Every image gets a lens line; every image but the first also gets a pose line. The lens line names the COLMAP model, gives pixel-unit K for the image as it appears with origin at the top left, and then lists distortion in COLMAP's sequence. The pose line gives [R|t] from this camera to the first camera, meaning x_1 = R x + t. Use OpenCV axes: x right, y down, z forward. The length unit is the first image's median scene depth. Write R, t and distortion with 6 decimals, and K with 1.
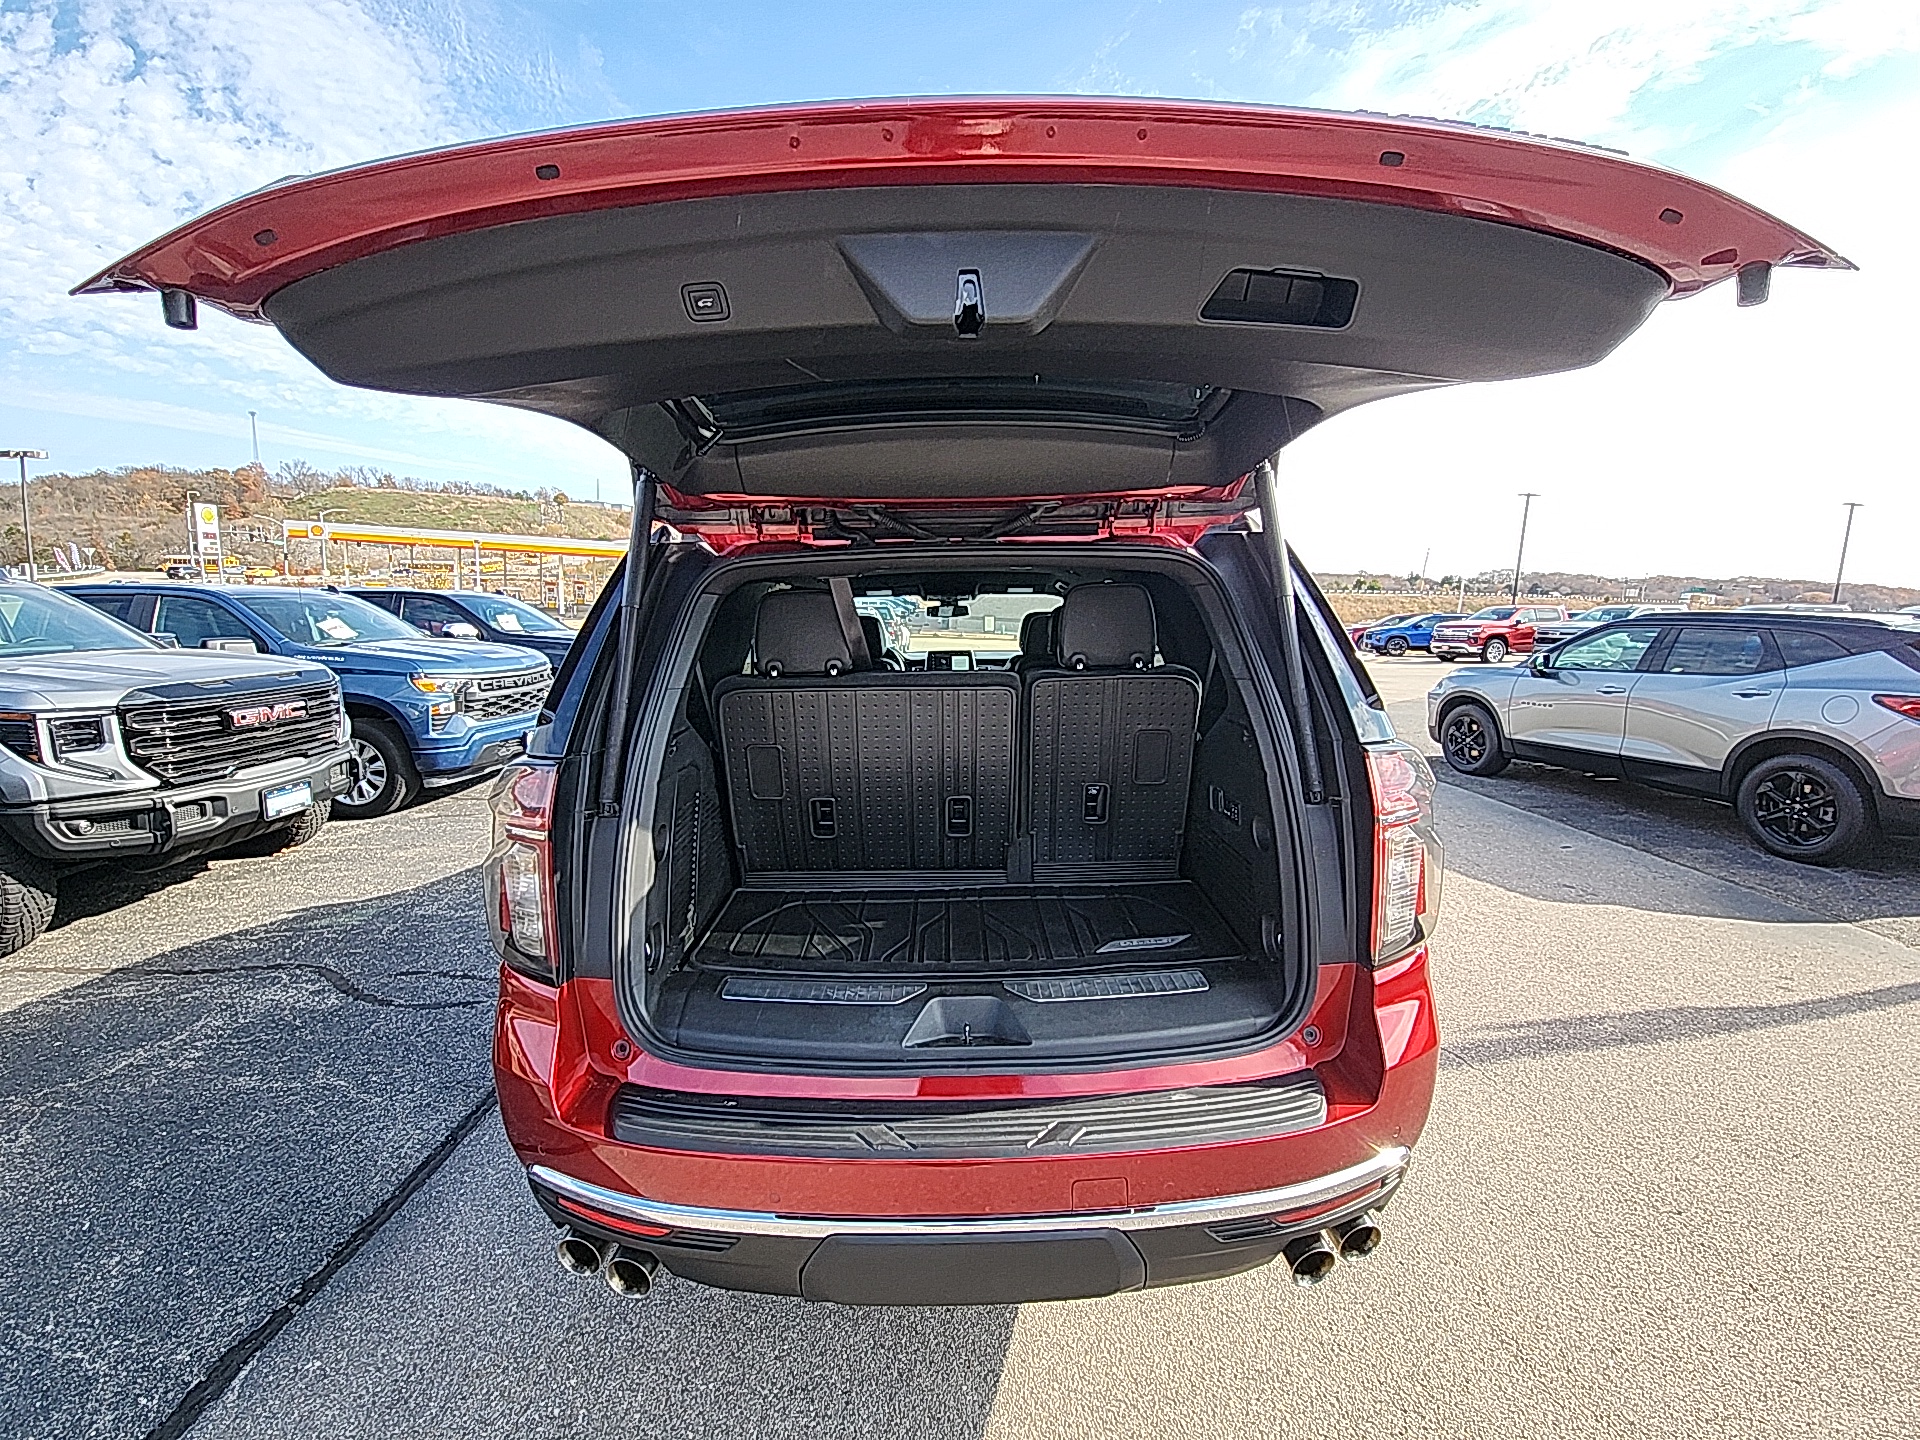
lens RADIAL K [[773.9, 0, 949.8], [0, 773.9, 704.0], [0, 0, 1]] dist [0.011600, -0.008398]
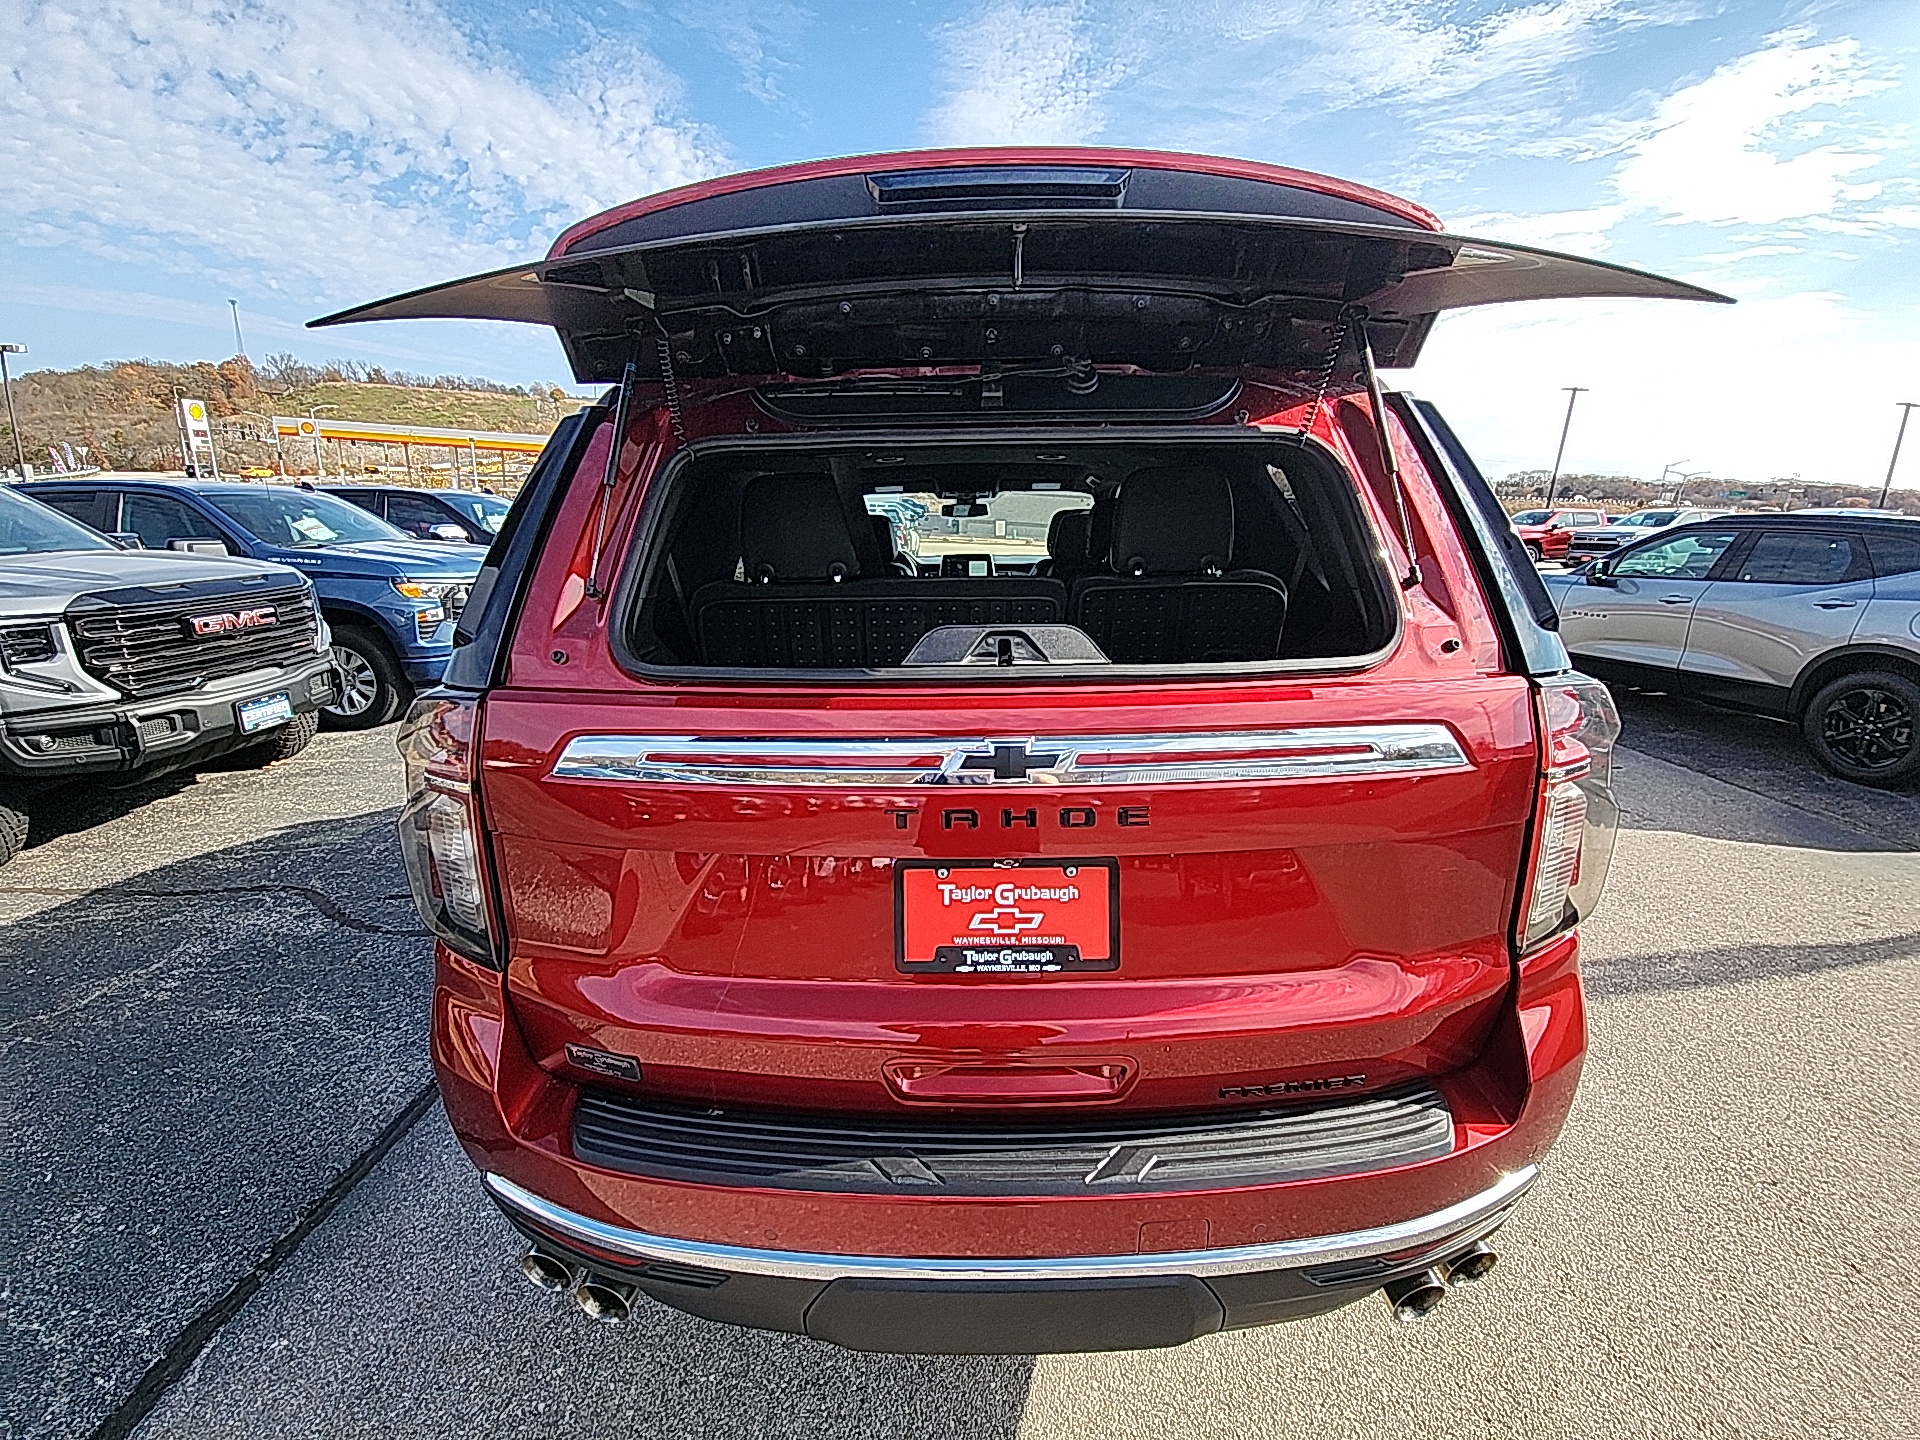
lens RADIAL K [[773.9, 0, 950.6], [0, 773.9, 706.4], [0, 0, 1]] dist [0.011600, -0.008398]
pose [[0.999934, 0.004900, -0.010358, -0.008959], [-0.003590, 0.992413, 0.122899, -0.003490], [0.010882, -0.122854, 0.992365, 0.073590]]
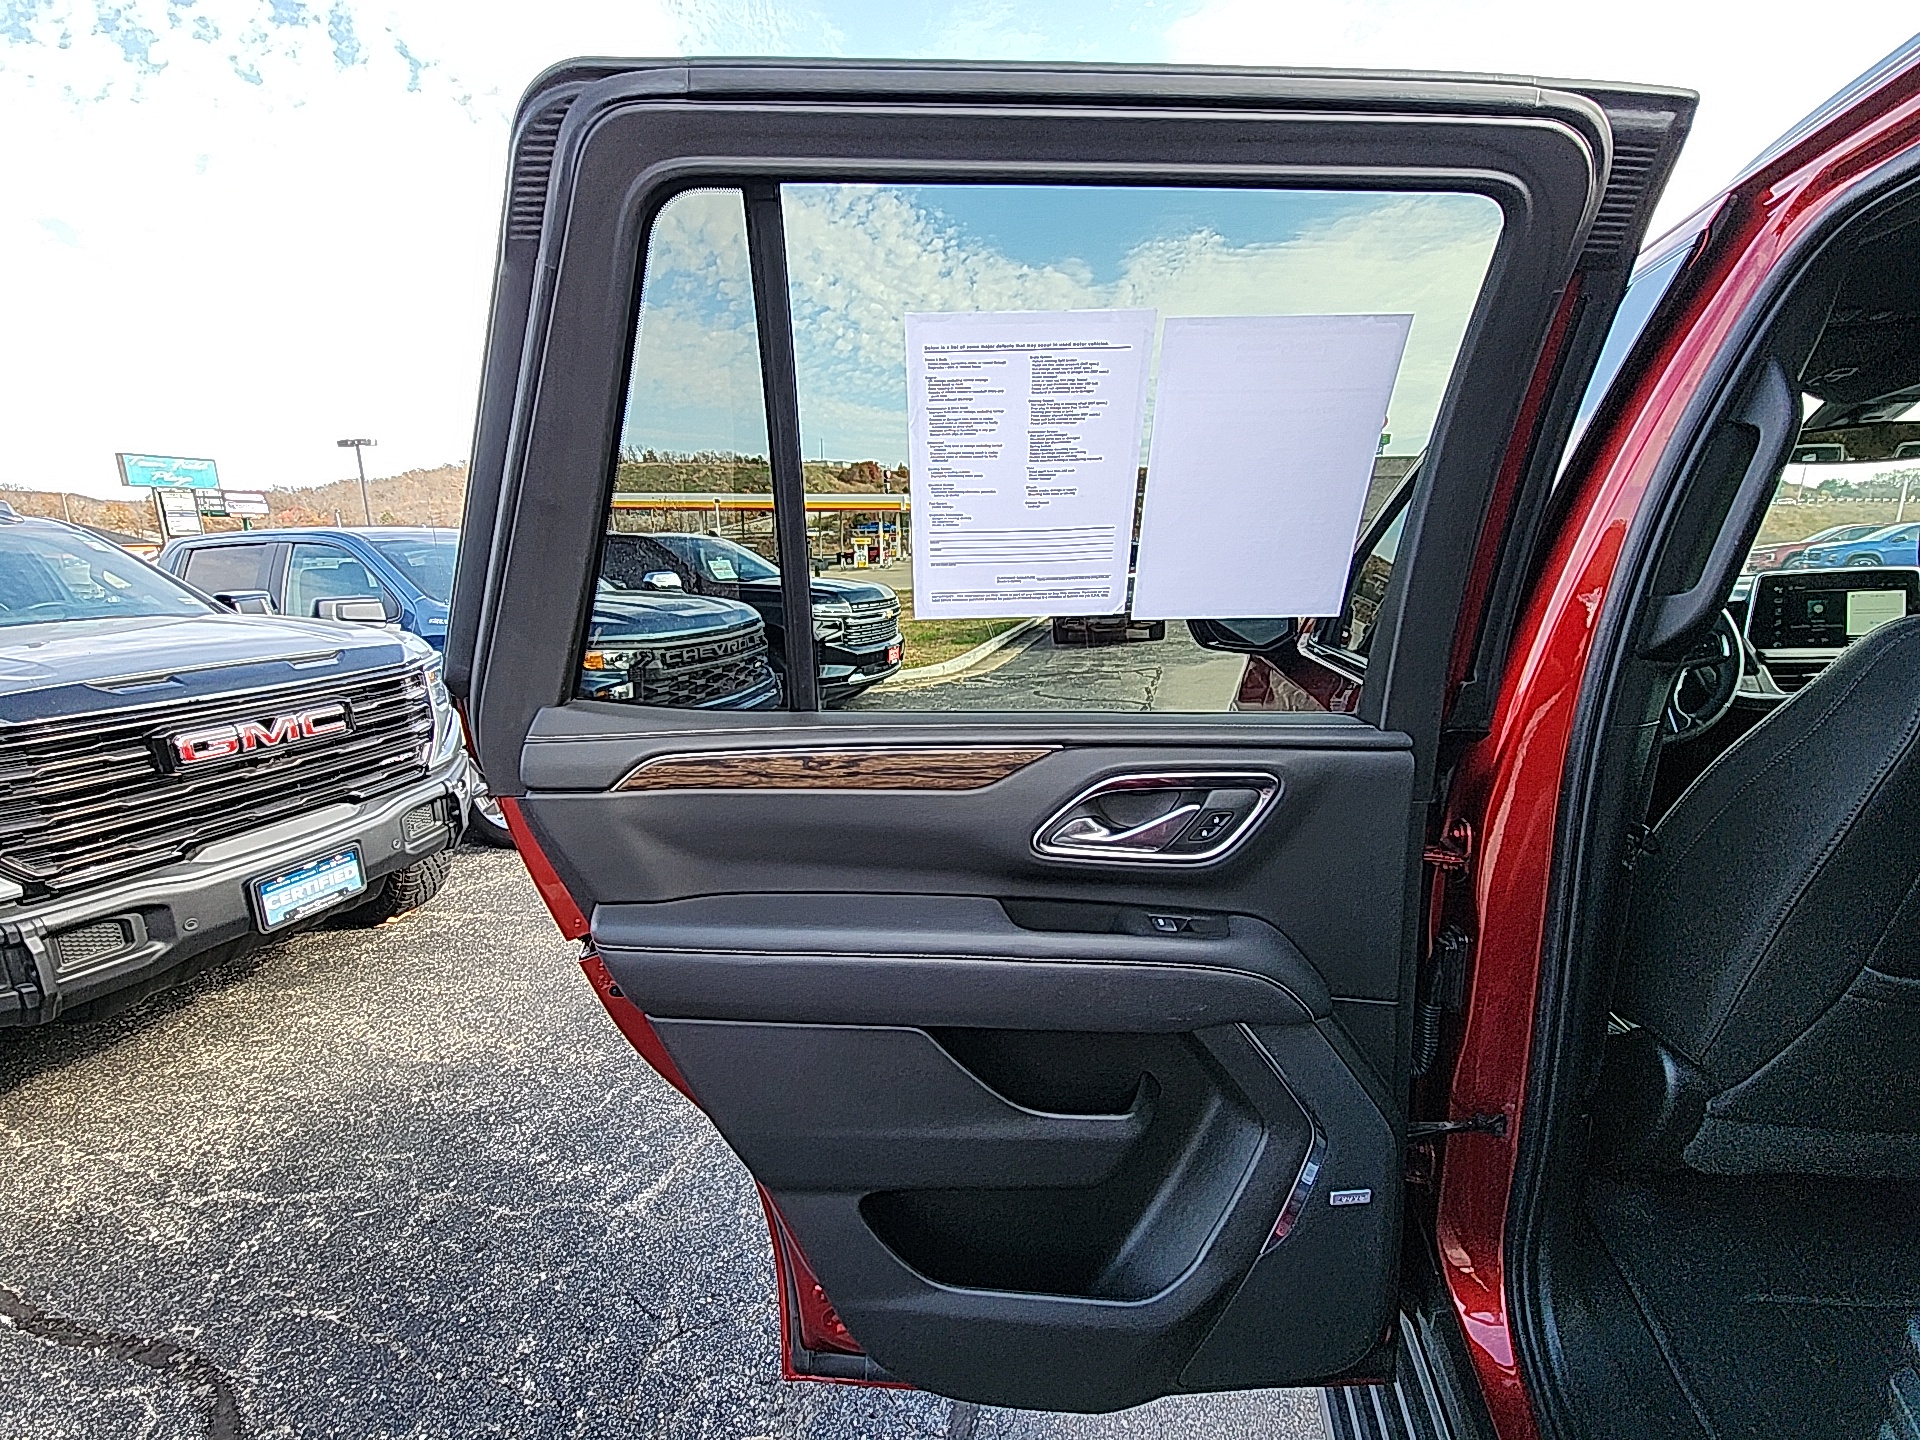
lens RADIAL K [[773.9, 0, 948.3], [0, 773.9, 712.0], [0, 0, 1]] dist [0.011600, -0.008398]
pose [[0.963843, 0.012053, -0.266196, -0.274434], [0.009217, 0.996871, 0.078510, -0.040951], [0.266310, -0.078125, 0.960716, 0.609077]]
